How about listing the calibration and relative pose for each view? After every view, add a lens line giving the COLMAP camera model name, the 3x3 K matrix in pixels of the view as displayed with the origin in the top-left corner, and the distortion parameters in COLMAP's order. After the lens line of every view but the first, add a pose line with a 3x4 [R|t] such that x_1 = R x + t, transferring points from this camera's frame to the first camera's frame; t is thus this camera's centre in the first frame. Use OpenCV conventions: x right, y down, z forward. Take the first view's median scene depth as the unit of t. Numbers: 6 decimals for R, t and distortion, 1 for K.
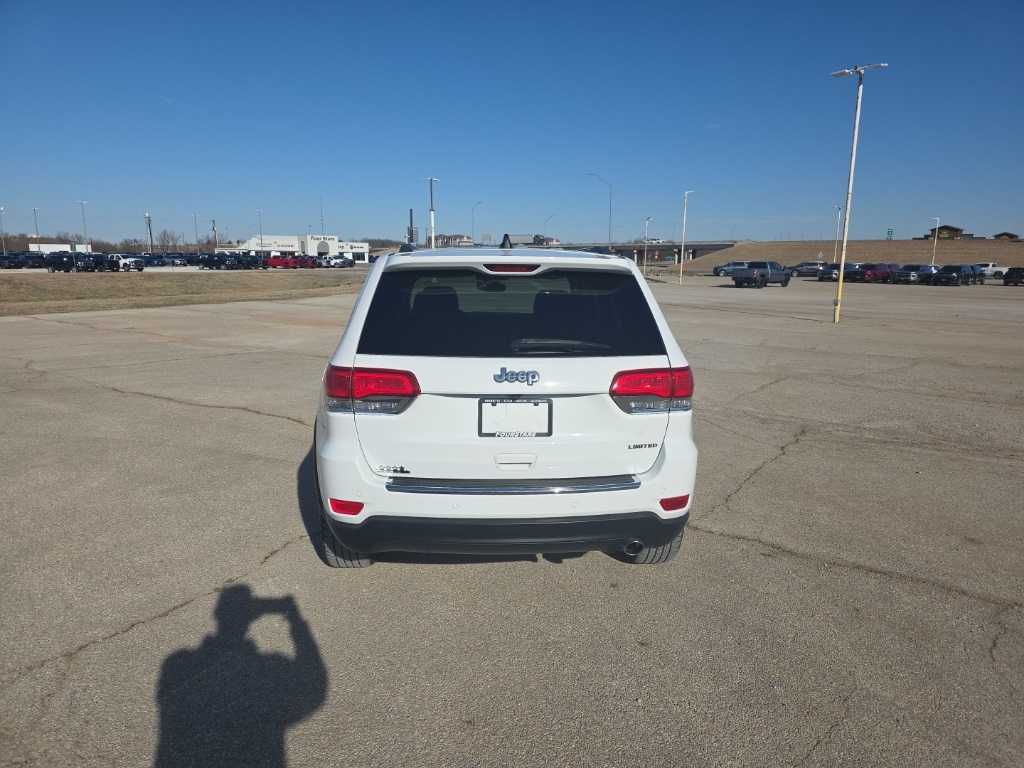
lens RADIAL K [[705.7, 0, 505.3], [0, 705.7, 388.8], [0, 0, 1]] dist [0.047340, -0.031894]
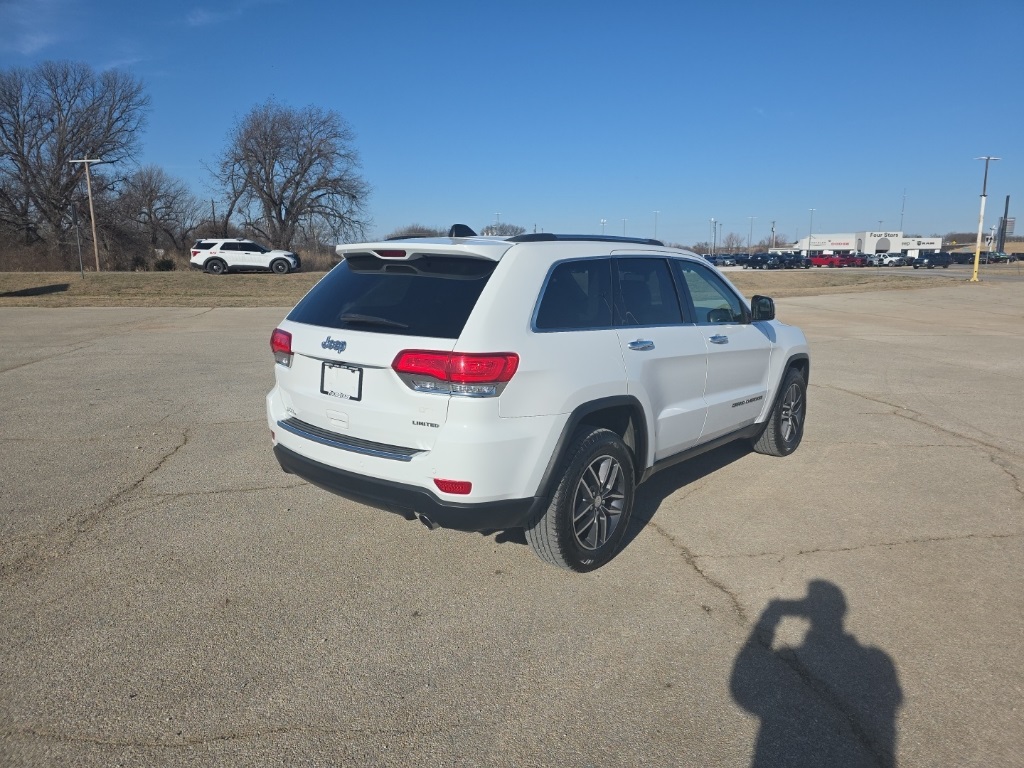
lens RADIAL K [[705.7, 0, 522.2], [0, 705.7, 381.2], [0, 0, 1]] dist [0.047340, -0.031894]
pose [[0.719232, 0.111412, -0.685779, 0.717478], [-0.119213, 0.992210, 0.036167, -0.025513], [0.684466, 0.055742, 0.726910, 0.245831]]
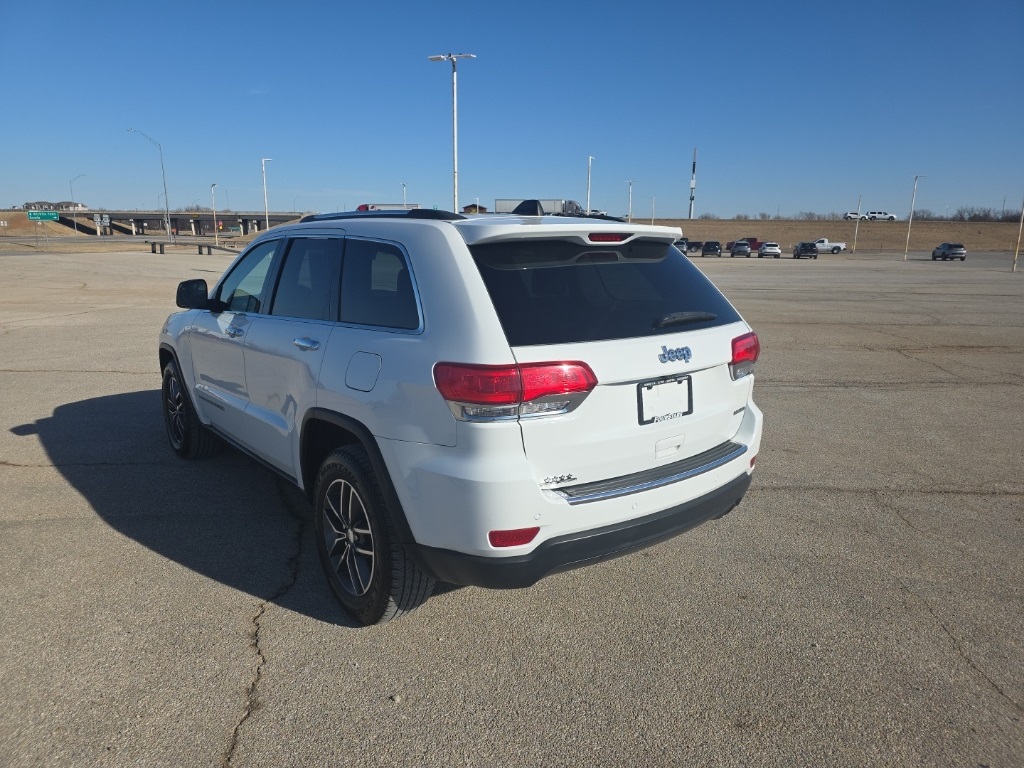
lens RADIAL K [[705.7, 0, 517.7], [0, 705.7, 385.4], [0, 0, 1]] dist [0.047340, -0.031894]
pose [[0.812063, -0.120956, 0.570897, -0.469402], [0.101704, 0.992647, 0.065645, -0.040334], [-0.574639, 0.004754, 0.818393, 0.242374]]
